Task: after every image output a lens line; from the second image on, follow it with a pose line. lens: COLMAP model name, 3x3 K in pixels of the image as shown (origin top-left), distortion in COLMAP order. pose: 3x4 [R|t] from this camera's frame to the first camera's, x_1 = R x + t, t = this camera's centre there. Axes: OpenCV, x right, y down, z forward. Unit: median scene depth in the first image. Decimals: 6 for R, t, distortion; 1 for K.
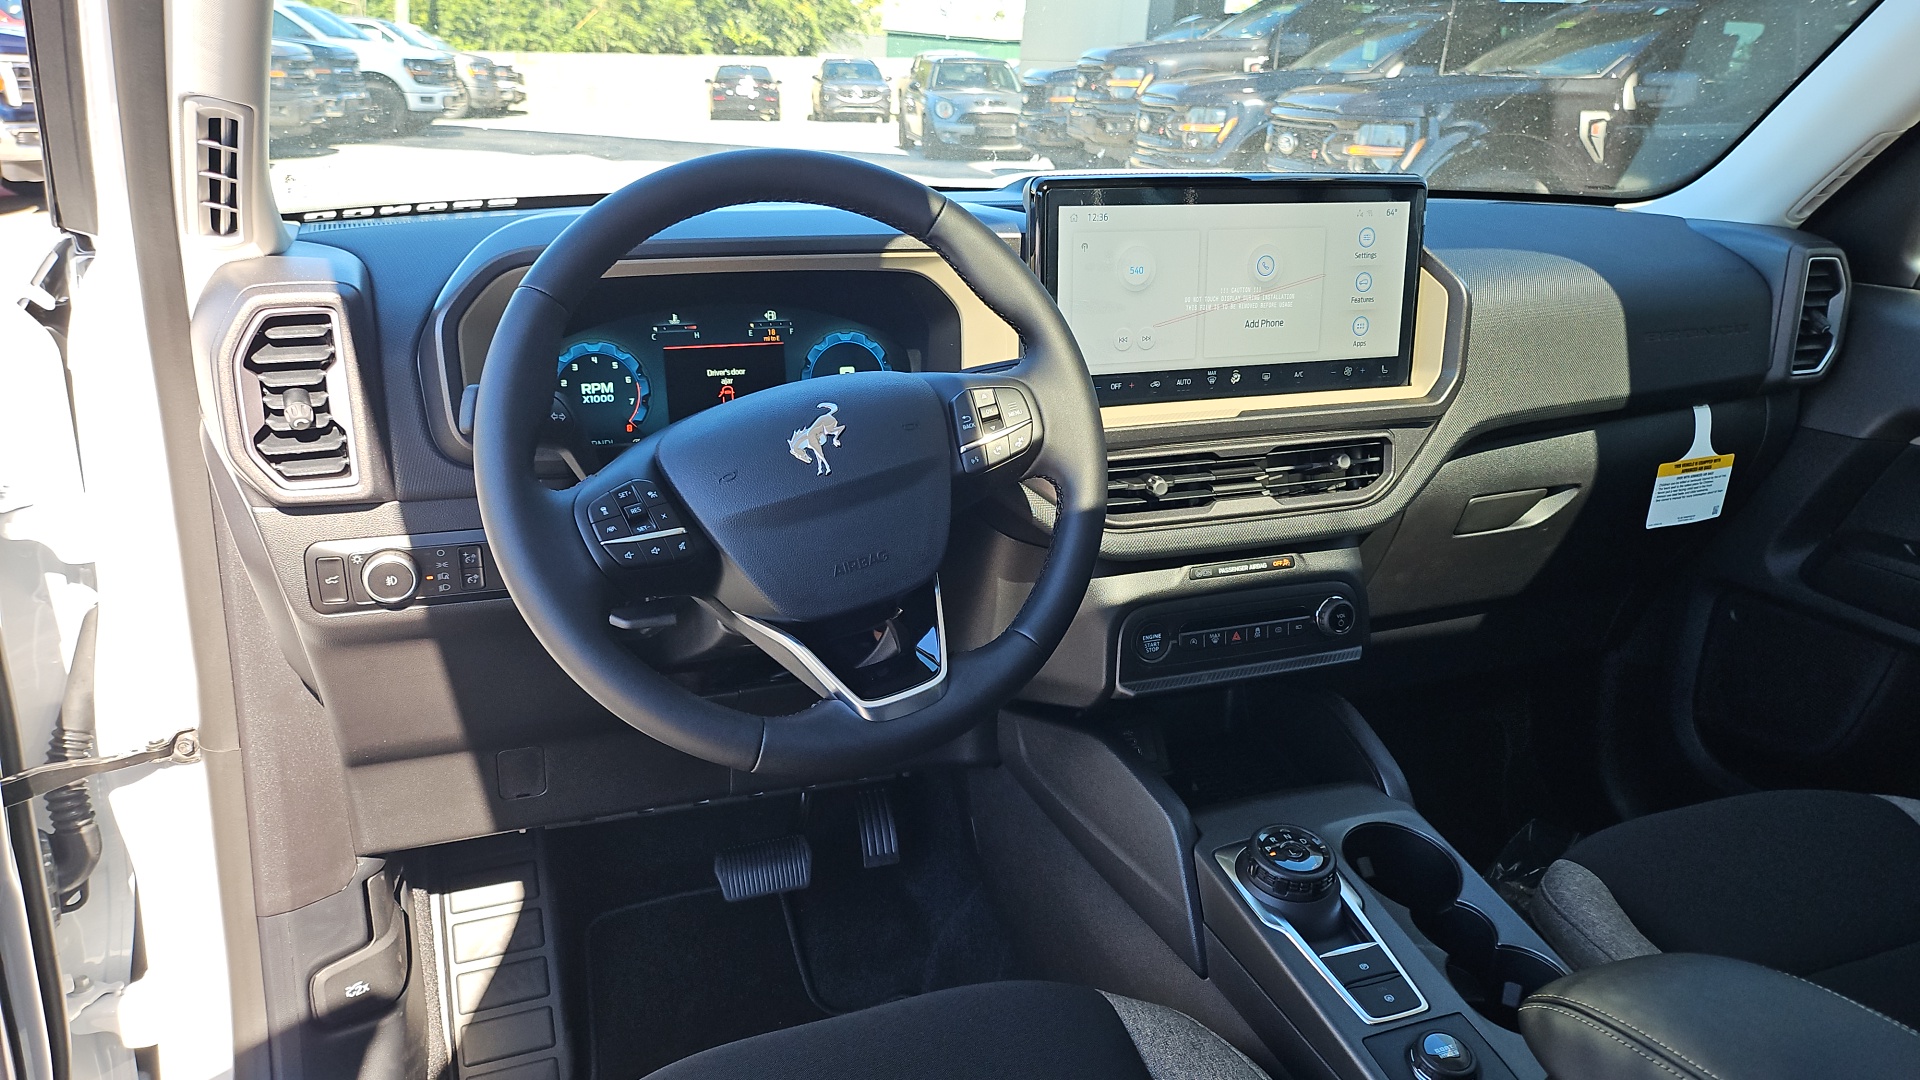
lens RADIAL K [[1371.2, 0, 963.3], [0, 1371.2, 536.7], [0, 0, 1]] dist [0.002876, -0.001571]
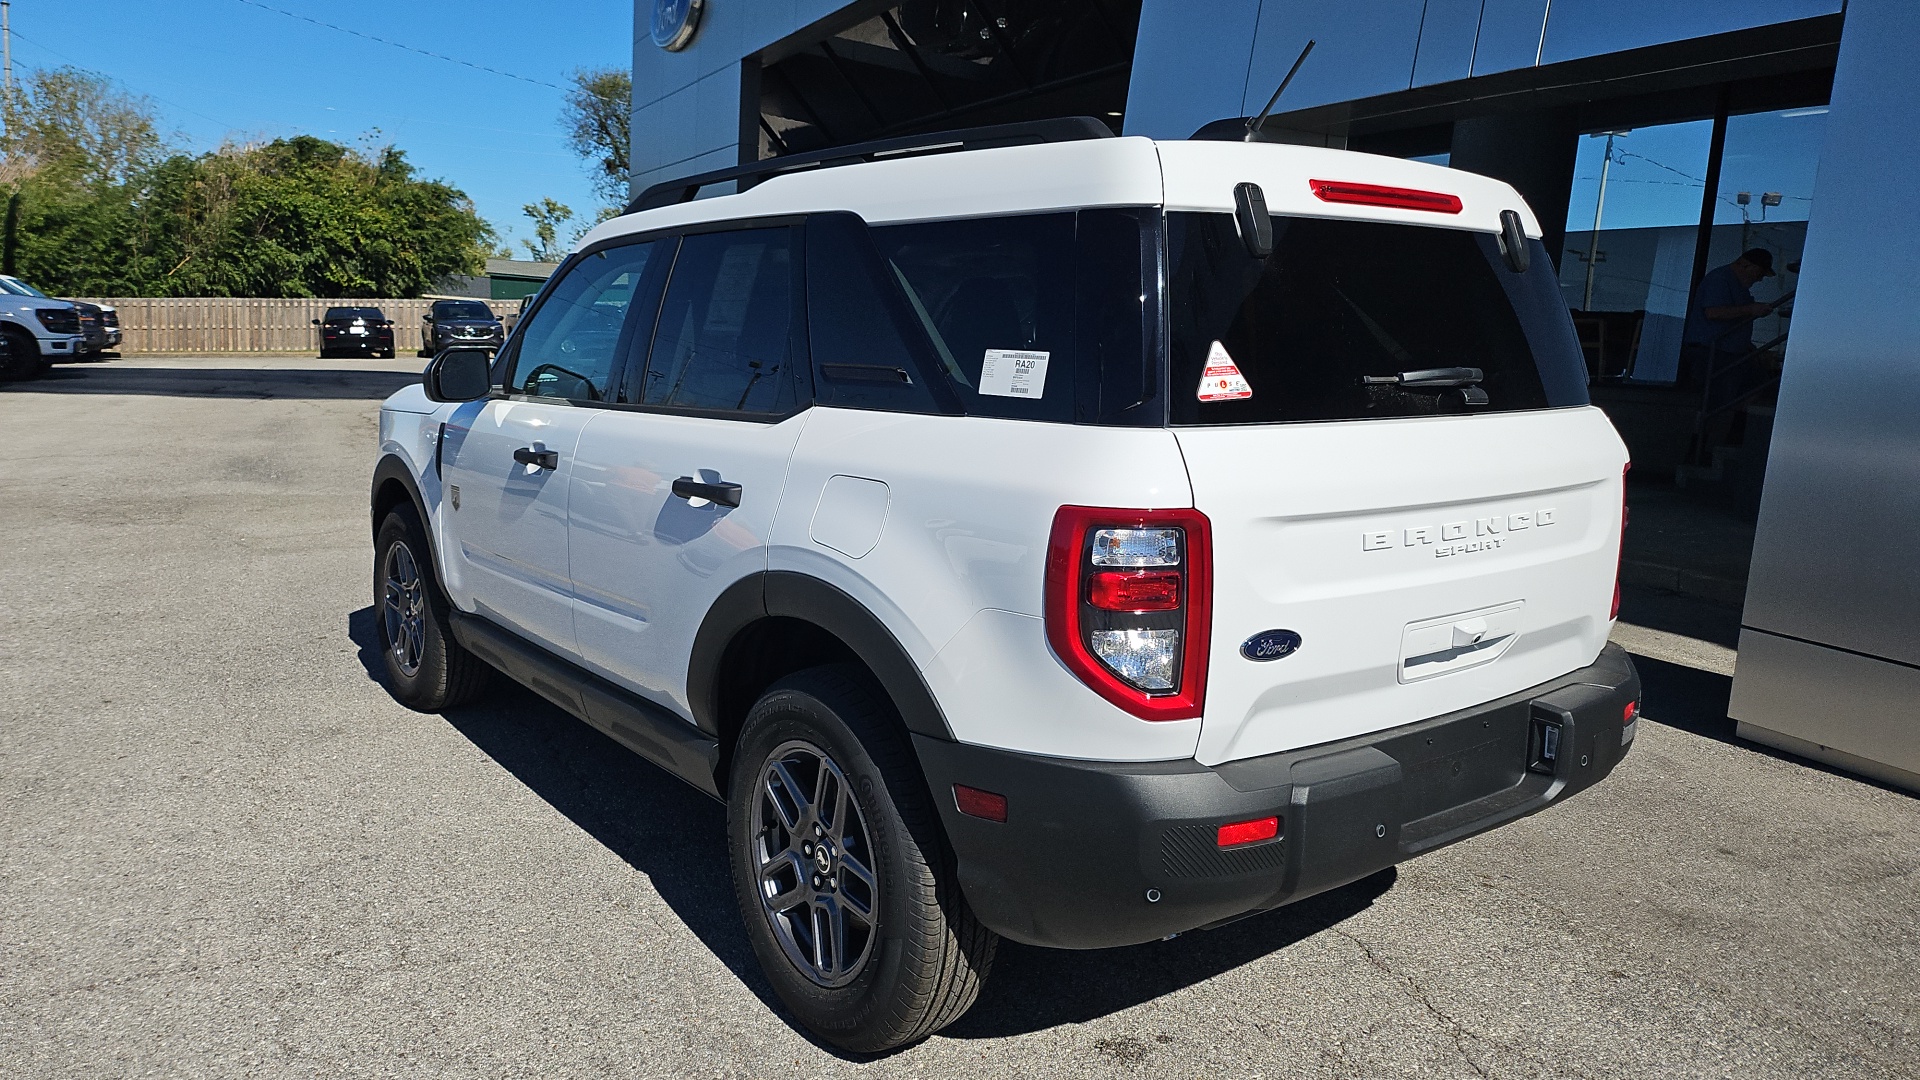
lens RADIAL K [[1371.2, 0, 961.6], [0, 1371.2, 538.4], [0, 0, 1]] dist [0.002876, -0.001571]
pose [[0.961662, -0.059833, 0.267630, -0.001017], [0.100968, 0.984606, -0.142679, 0.033321], [-0.254973, 0.164231, 0.952899, -0.108317]]
